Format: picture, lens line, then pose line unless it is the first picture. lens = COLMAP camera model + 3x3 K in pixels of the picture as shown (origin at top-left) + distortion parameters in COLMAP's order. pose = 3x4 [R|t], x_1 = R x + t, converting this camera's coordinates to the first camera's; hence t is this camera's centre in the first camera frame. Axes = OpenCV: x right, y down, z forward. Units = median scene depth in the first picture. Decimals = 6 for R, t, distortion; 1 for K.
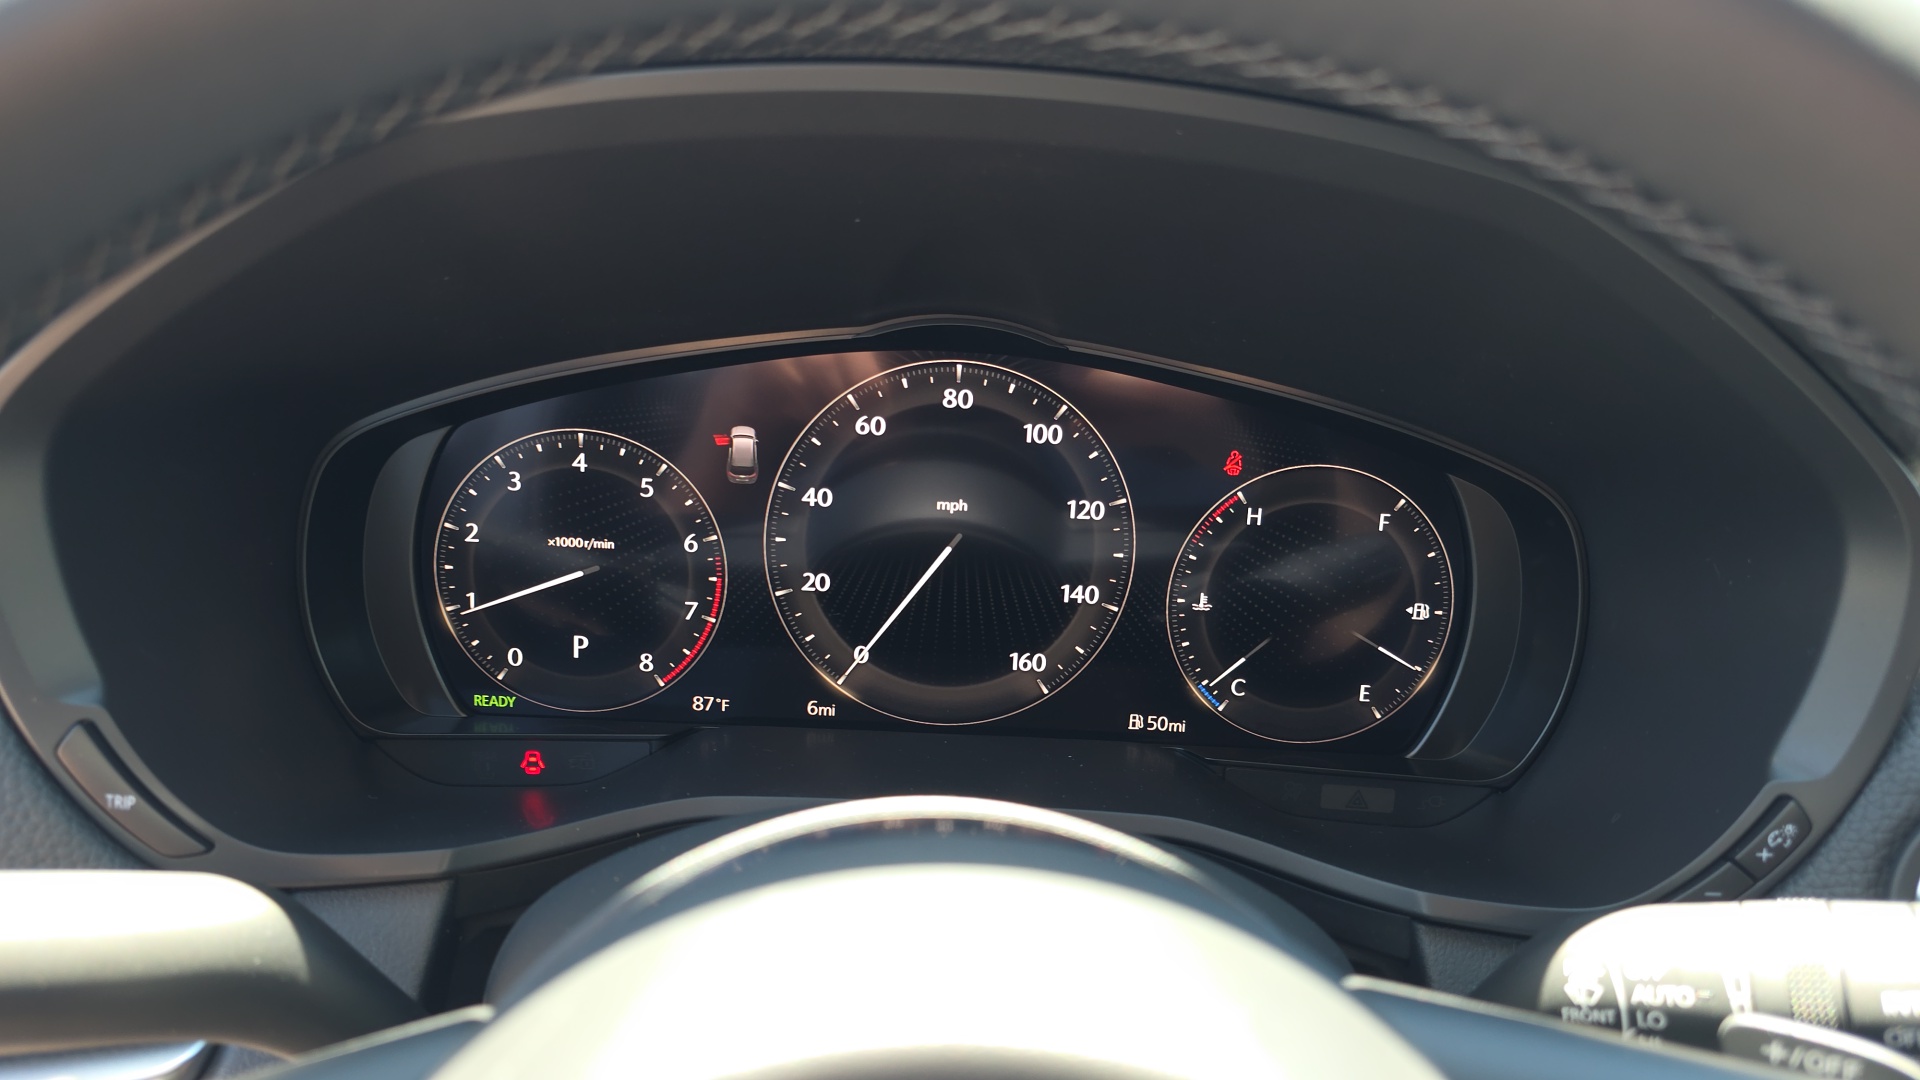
lens RADIAL K [[1297.3, 0, 954.4], [0, 1297.3, 549.3], [0, 0, 1]] dist [0.047084, -0.057498]
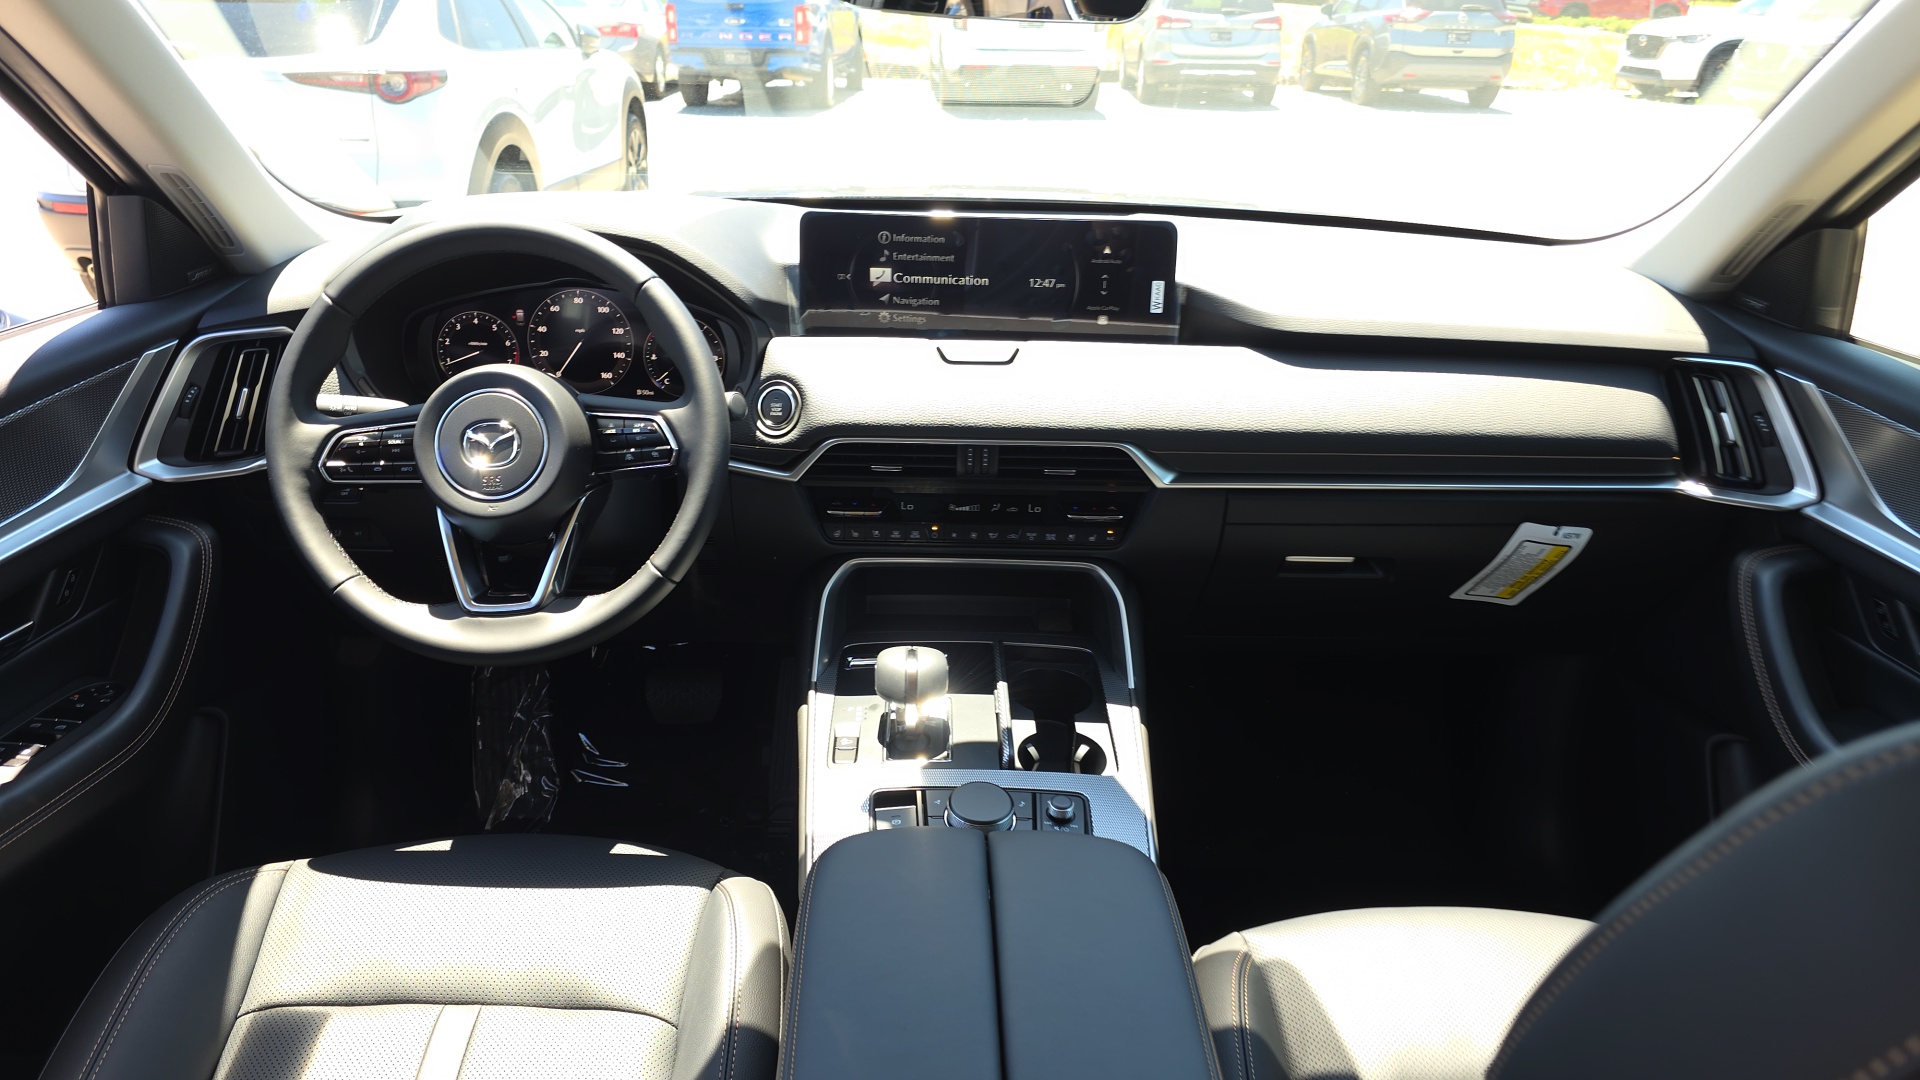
lens RADIAL K [[1297.3, 0, 947.6], [0, 1297.3, 538.0], [0, 0, 1]] dist [0.047084, -0.057498]
pose [[0.999655, -0.024403, -0.009742, 1.029164], [0.025103, 0.996501, 0.079724, 0.274172], [0.007762, -0.079941, 0.996769, -2.614399]]
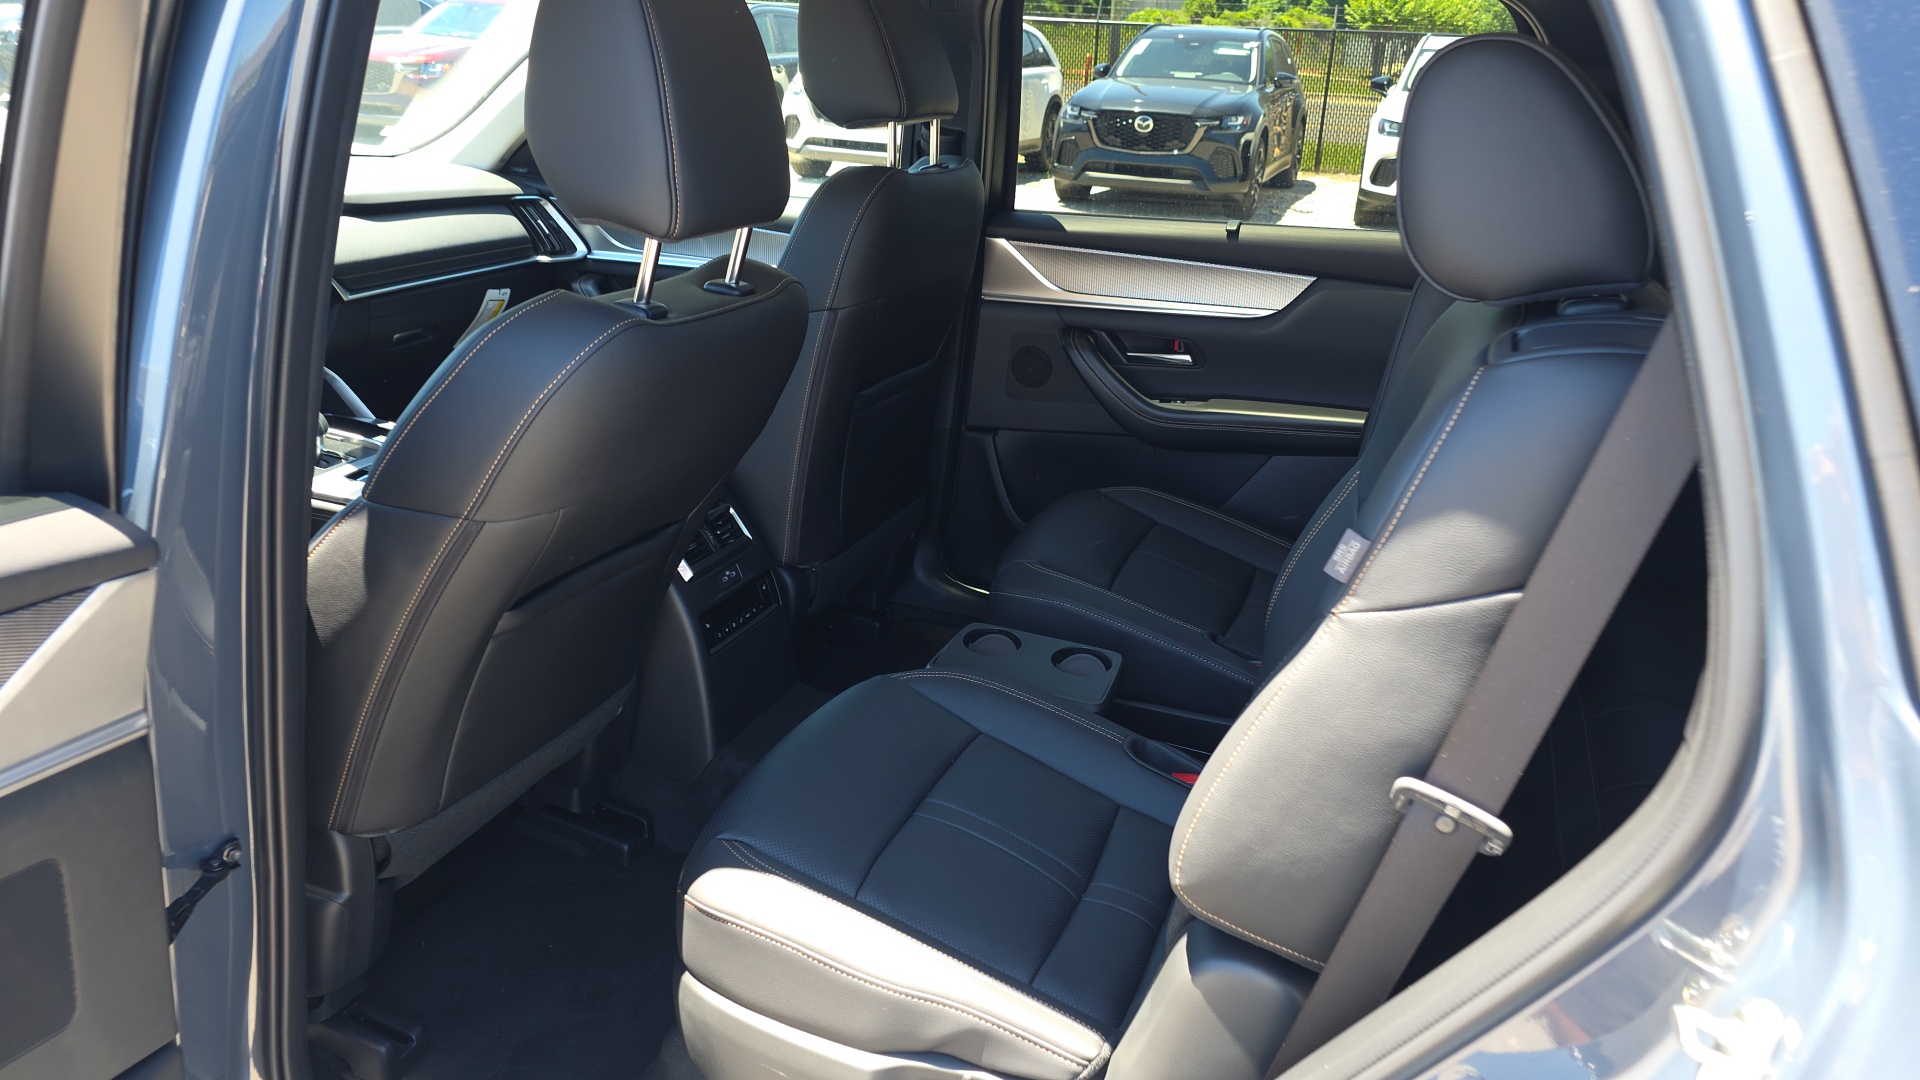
lens RADIAL K [[1297.3, 0, 976.1], [0, 1297.3, 534.2], [0, 0, 1]] dist [0.047084, -0.057498]
pose [[0.359616, -0.355363, 0.862782, -2.814664], [0.261270, 0.926002, 0.272503, 0.534440], [-0.895776, 0.127423, 0.425851, -4.134790]]
